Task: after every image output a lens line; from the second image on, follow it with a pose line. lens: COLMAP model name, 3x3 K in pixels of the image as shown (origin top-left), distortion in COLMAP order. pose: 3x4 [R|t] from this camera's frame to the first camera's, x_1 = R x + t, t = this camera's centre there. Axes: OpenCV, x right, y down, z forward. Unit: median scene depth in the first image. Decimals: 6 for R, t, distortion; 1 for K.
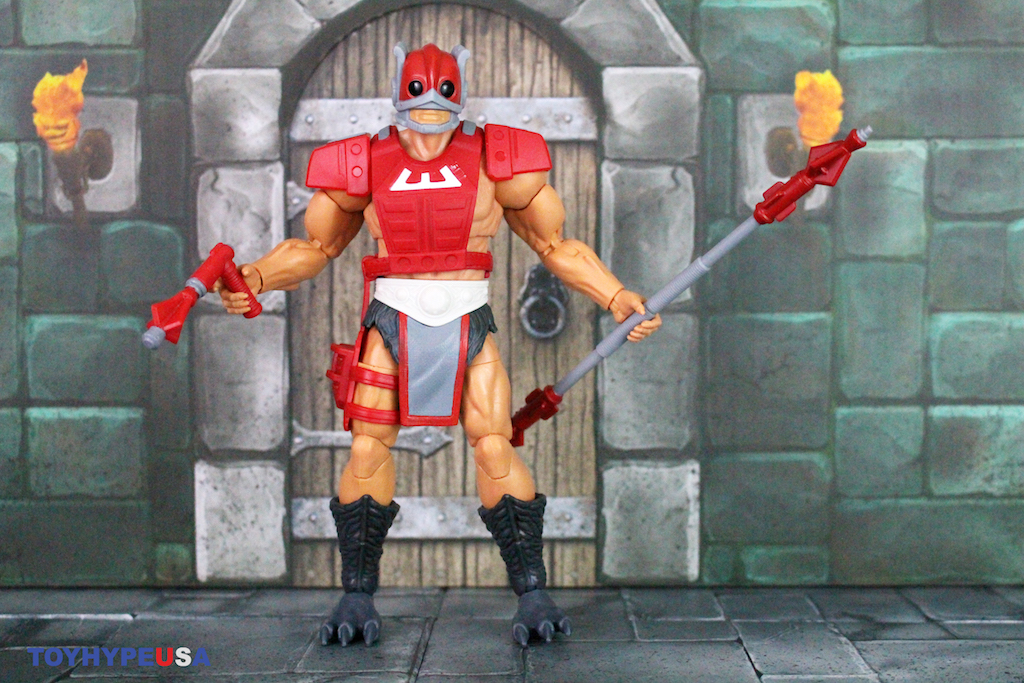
lens RADIAL K [[1681.2, 0, 526.4], [0, 1681.2, 345.7], [0, 0, 1]] dist [-0.003846, 0.000000]
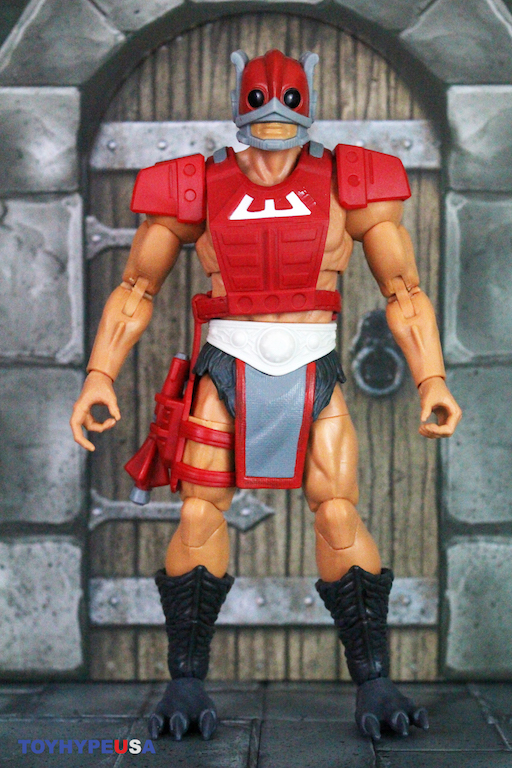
lens RADIAL K [[1739.9, 0, 249.0], [0, 1739.9, 373.6], [0, 0, 1]] dist [0.050471, 0.000000]
pose [[0.999973, 0.001347, -0.007212, -0.050822], [-0.001496, 0.999783, -0.020766, 0.003153], [0.007182, 0.020777, 0.999758, 0.094903]]
